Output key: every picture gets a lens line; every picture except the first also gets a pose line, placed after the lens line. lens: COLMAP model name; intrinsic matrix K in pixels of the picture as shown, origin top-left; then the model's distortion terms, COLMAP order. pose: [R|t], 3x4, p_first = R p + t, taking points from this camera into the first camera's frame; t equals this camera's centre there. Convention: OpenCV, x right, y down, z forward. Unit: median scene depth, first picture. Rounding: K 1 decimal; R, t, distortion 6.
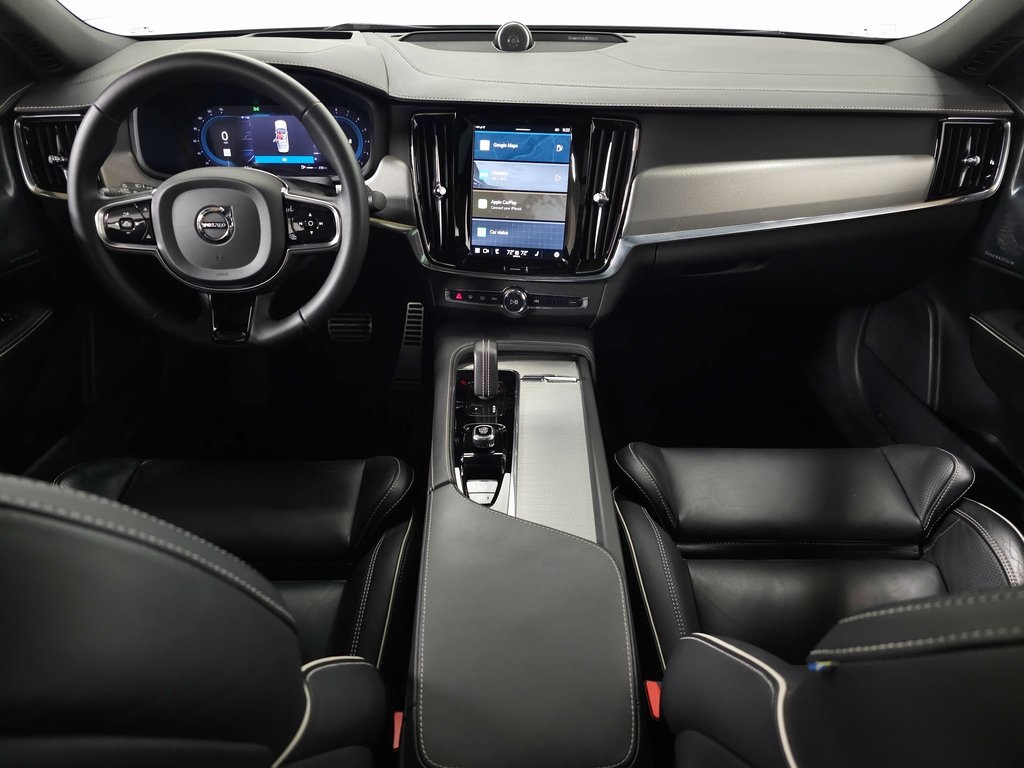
lens RADIAL K [[685.5, 0, 512.0], [0, 685.5, 384.0], [0, 0, 1]] dist [0.055268, -0.050294]
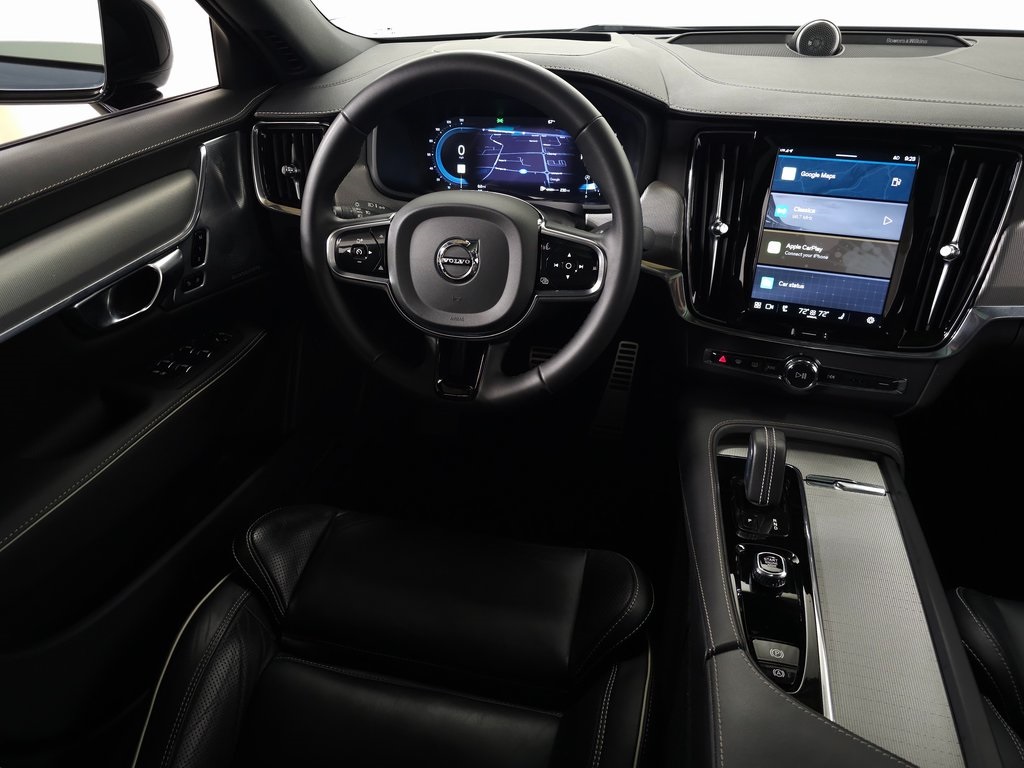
lens RADIAL K [[684.5, 0, 511.9], [0, 684.5, 371.5], [0, 0, 1]] dist [0.063687, -0.077738]
pose [[0.972314, 0.104735, -0.208891, -0.154860], [-0.109720, 0.993885, -0.012385, -0.081542], [0.206317, 0.034961, 0.977860, 0.183878]]
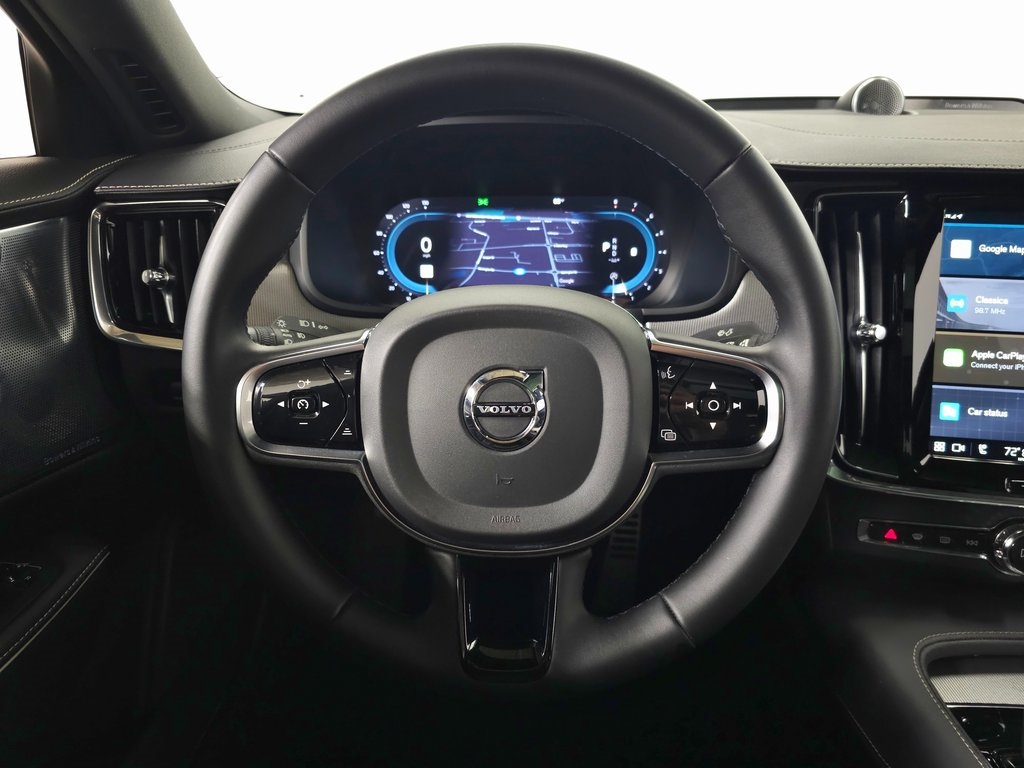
lens RADIAL K [[690.1, 0, 510.2], [0, 690.1, 369.8], [0, 0, 1]] dist [0.032804, -0.046125]
pose [[0.999104, 0.008253, -0.041507, -0.353712], [-0.016992, 0.976499, -0.214851, -0.138802], [0.038758, 0.215363, 0.975765, 0.494320]]
